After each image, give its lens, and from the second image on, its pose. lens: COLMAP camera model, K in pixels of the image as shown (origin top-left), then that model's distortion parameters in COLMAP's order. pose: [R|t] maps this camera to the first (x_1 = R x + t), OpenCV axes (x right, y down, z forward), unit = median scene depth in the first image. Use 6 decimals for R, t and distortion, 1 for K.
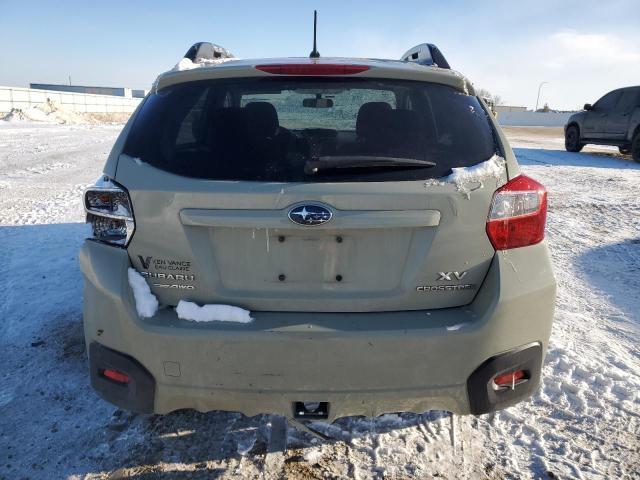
lens RADIAL K [[514.1, 0, 315.6], [0, 514.1, 240.5], [0, 0, 1]] dist [0.030844, -0.000279]
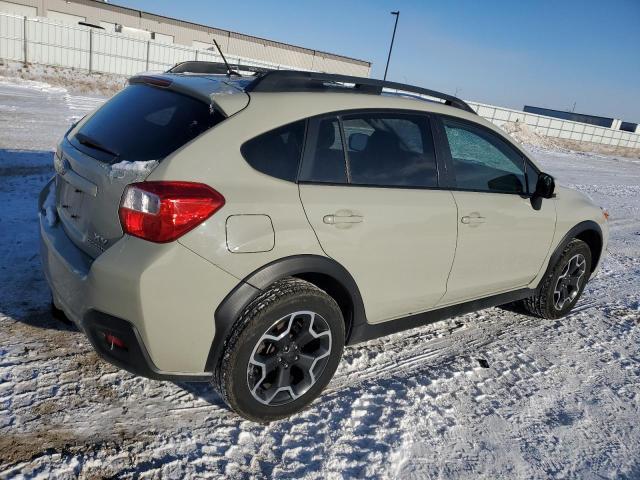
lens RADIAL K [[514.1, 0, 315.6], [0, 514.1, 240.5], [0, 0, 1]] dist [0.030844, -0.000279]
pose [[0.579247, 0.294287, -0.760177, 1.159604], [-0.329322, 0.937550, 0.112013, -0.186058], [0.745667, 0.185460, 0.639988, 0.414864]]
